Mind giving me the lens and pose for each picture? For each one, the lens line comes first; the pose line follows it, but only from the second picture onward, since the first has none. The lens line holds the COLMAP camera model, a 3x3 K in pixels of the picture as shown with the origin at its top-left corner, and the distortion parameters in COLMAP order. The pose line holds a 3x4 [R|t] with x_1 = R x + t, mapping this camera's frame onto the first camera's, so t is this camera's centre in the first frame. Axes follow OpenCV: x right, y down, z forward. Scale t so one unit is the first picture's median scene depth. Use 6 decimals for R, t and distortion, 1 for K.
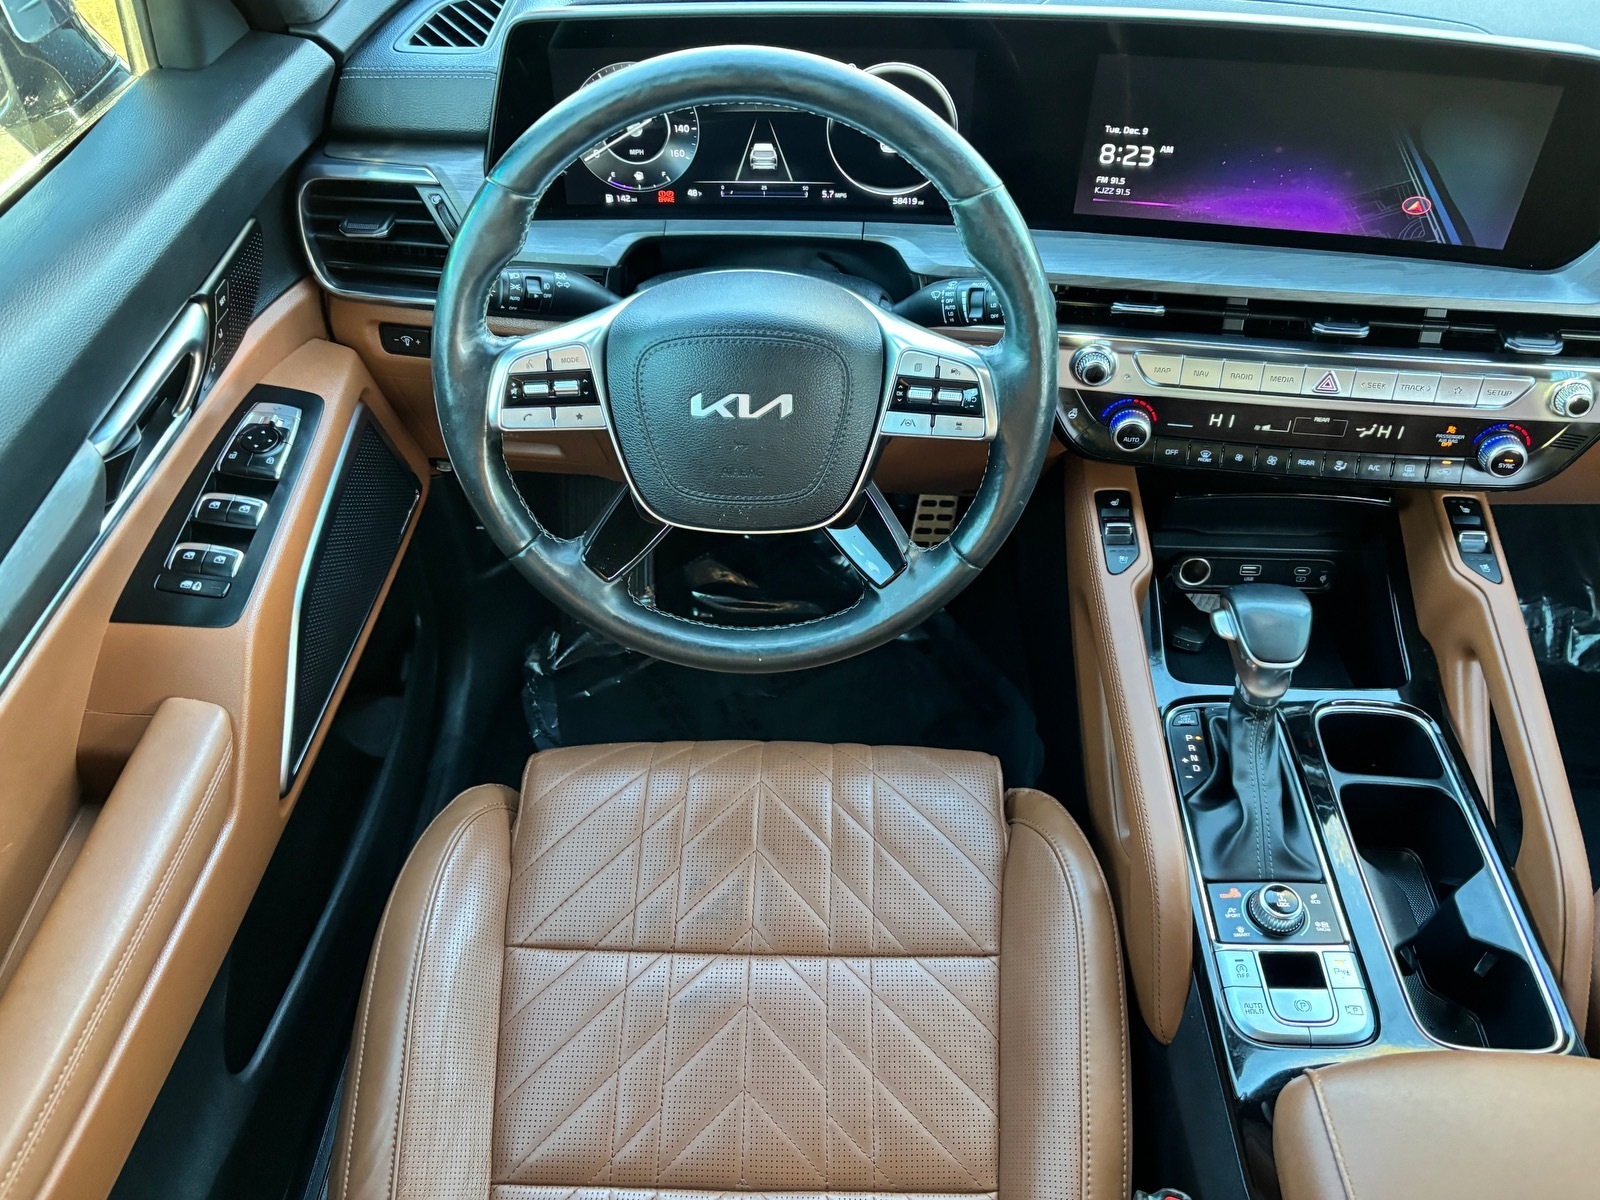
lens RADIAL K [[1249.7, 0, 791.0], [0, 1249.7, 588.5], [0, 0, 1]] dist [0.045677, -0.050963]
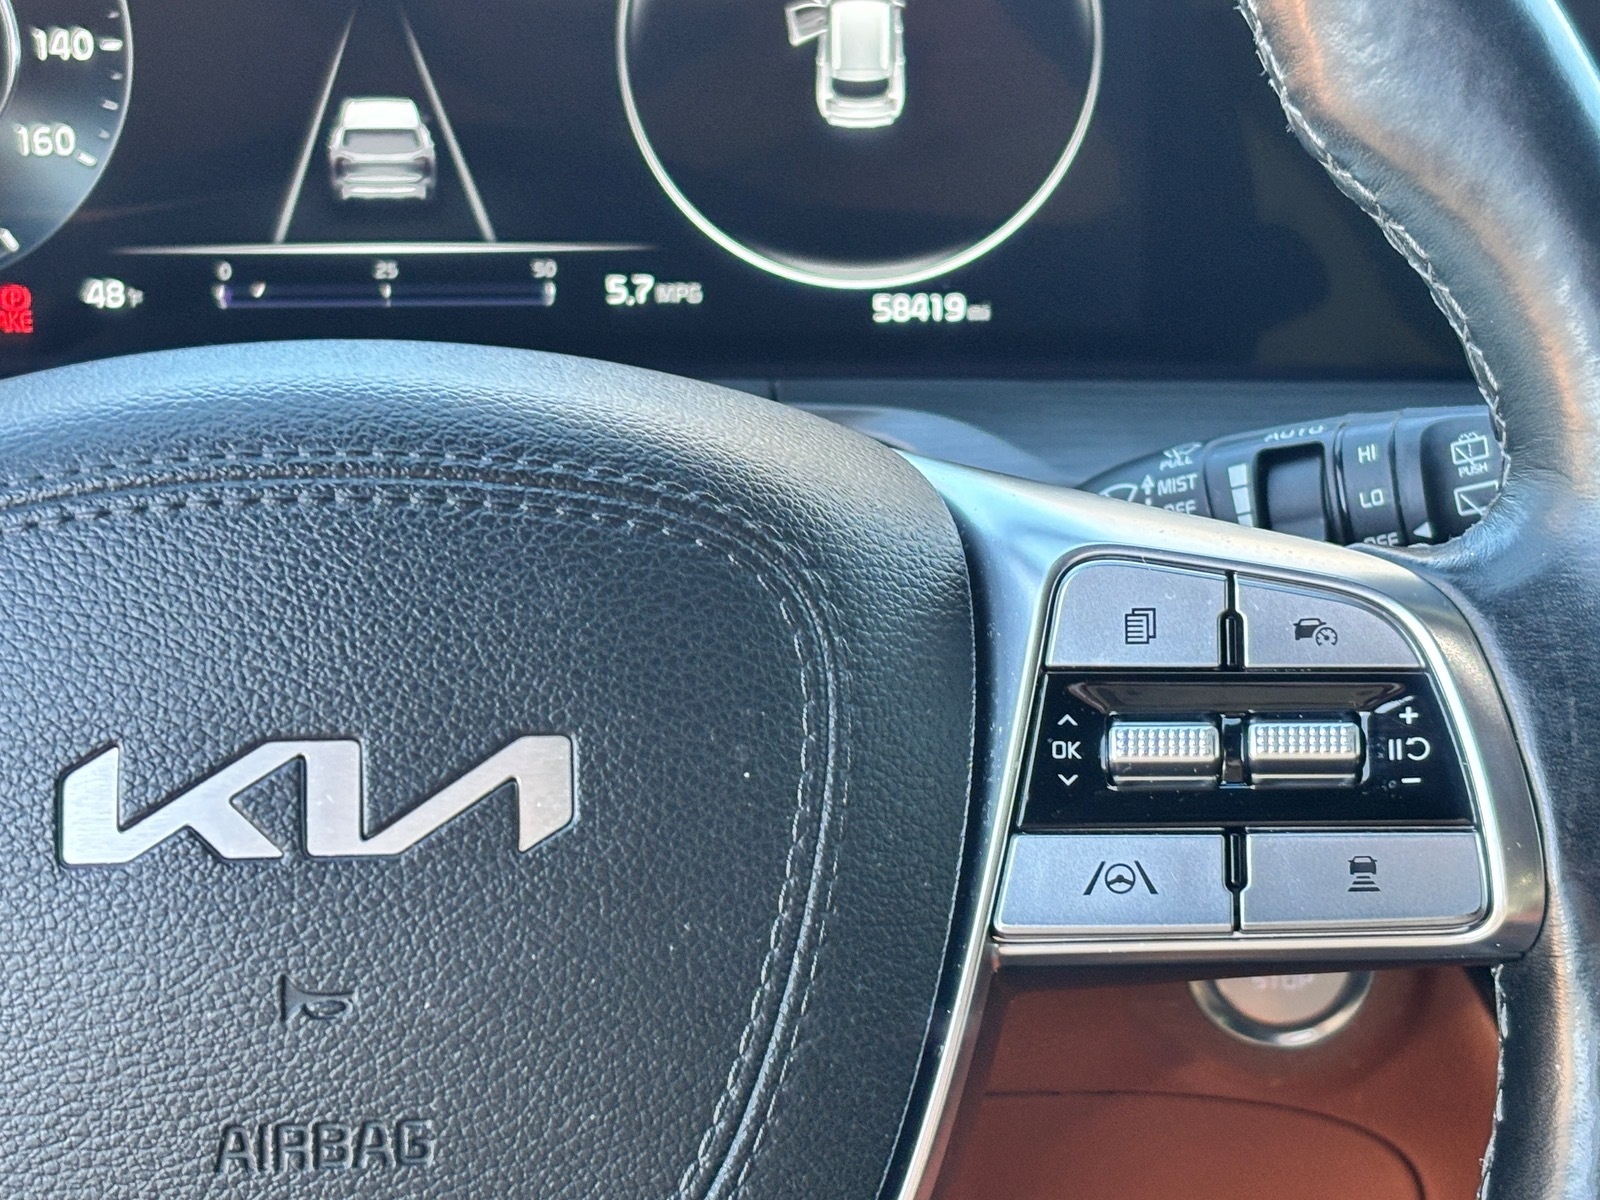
lens RADIAL K [[3321.9, 0, 853.2], [0, 3321.9, 602.4], [0, 0, 1]] dist [0.129779, 0.000000]
pose [[0.990011, -0.024112, 0.138910, -0.023784], [0.083094, 0.895746, -0.436731, 0.057640], [-0.113897, 0.443911, 0.888803, 0.408190]]
